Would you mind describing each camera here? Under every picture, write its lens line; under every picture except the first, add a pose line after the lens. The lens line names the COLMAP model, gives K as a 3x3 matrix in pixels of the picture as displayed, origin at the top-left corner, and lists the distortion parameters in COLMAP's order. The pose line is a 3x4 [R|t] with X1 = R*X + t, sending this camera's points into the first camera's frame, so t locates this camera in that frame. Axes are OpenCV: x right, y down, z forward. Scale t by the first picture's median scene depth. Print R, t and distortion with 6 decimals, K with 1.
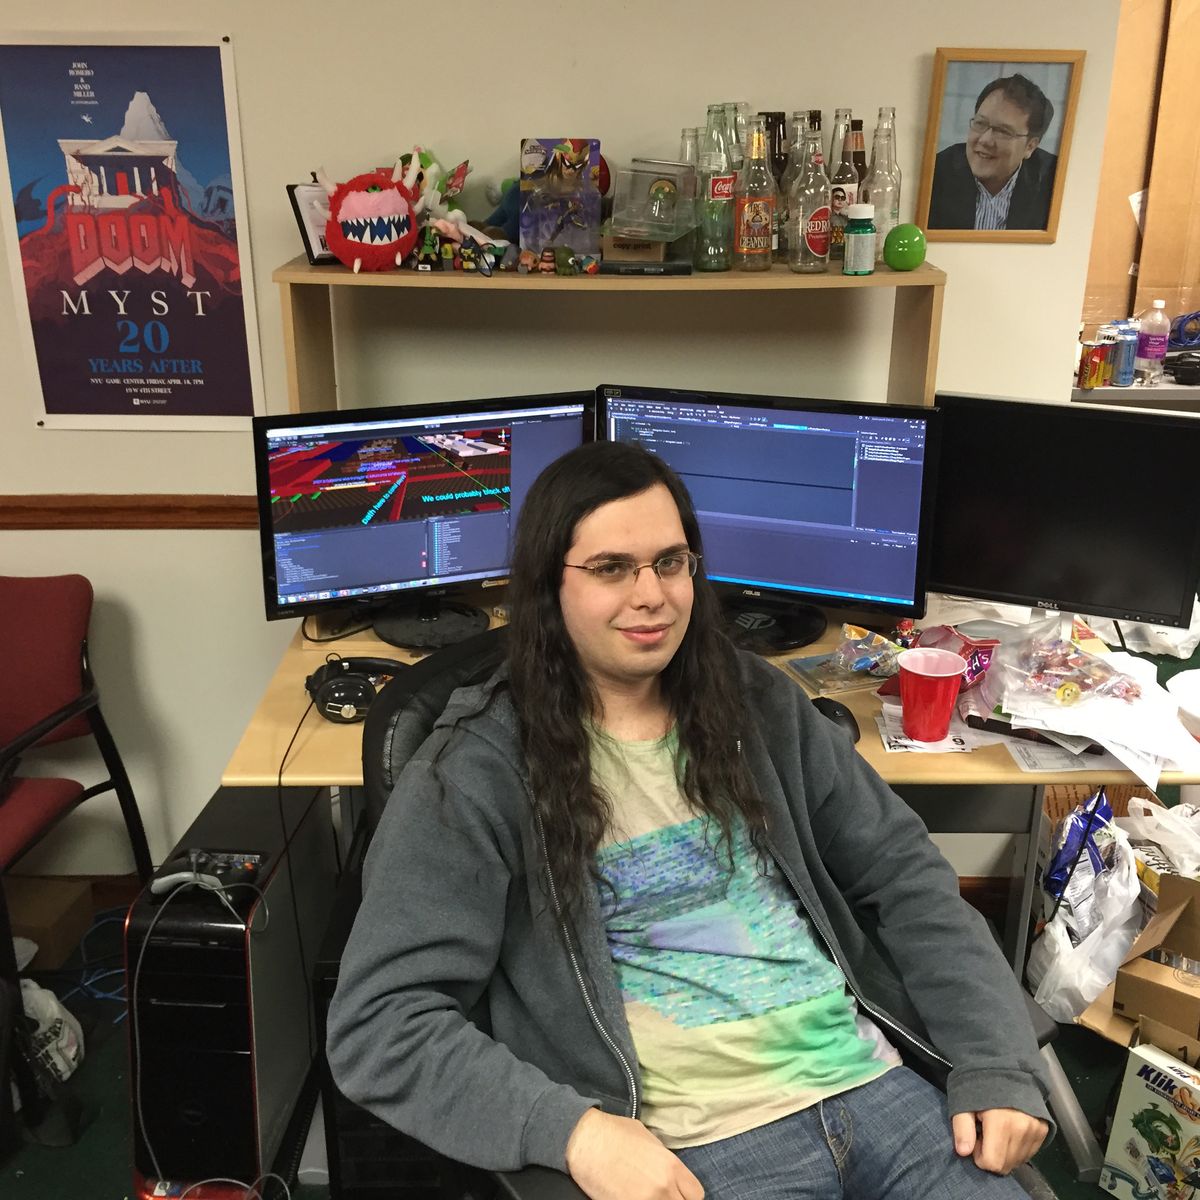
lens RADIAL K [[1223.8, 0, 600.0], [0, 1223.8, 600.0], [0, 0, 1]] dist [-0.004270, -0.007735]
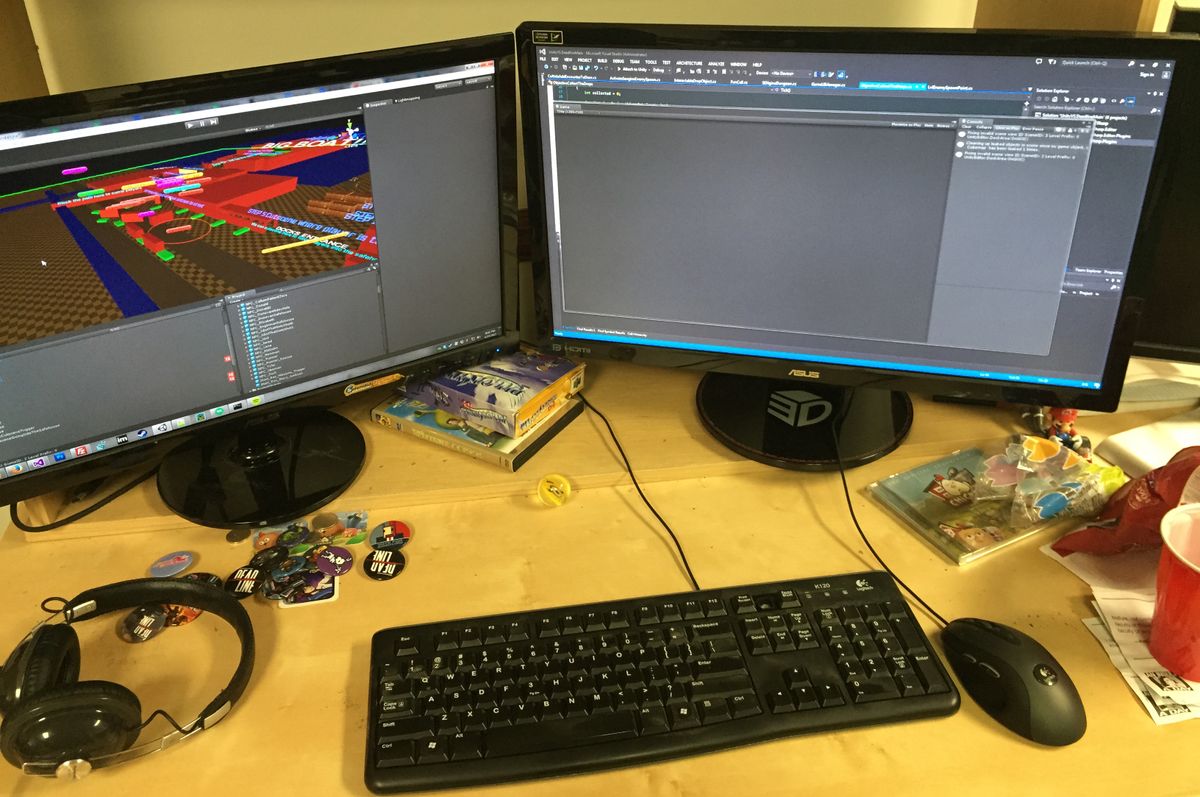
lens RADIAL K [[1000.1, 0, 602.7], [0, 1000.1, 374.2], [0, 0, 1]] dist [0.053283, -0.085893]
pose [[0.988880, -0.090917, 0.117691, -0.031091], [0.070947, 0.983913, 0.163955, -0.092747], [-0.130704, -0.153782, 0.979422, 0.532323]]
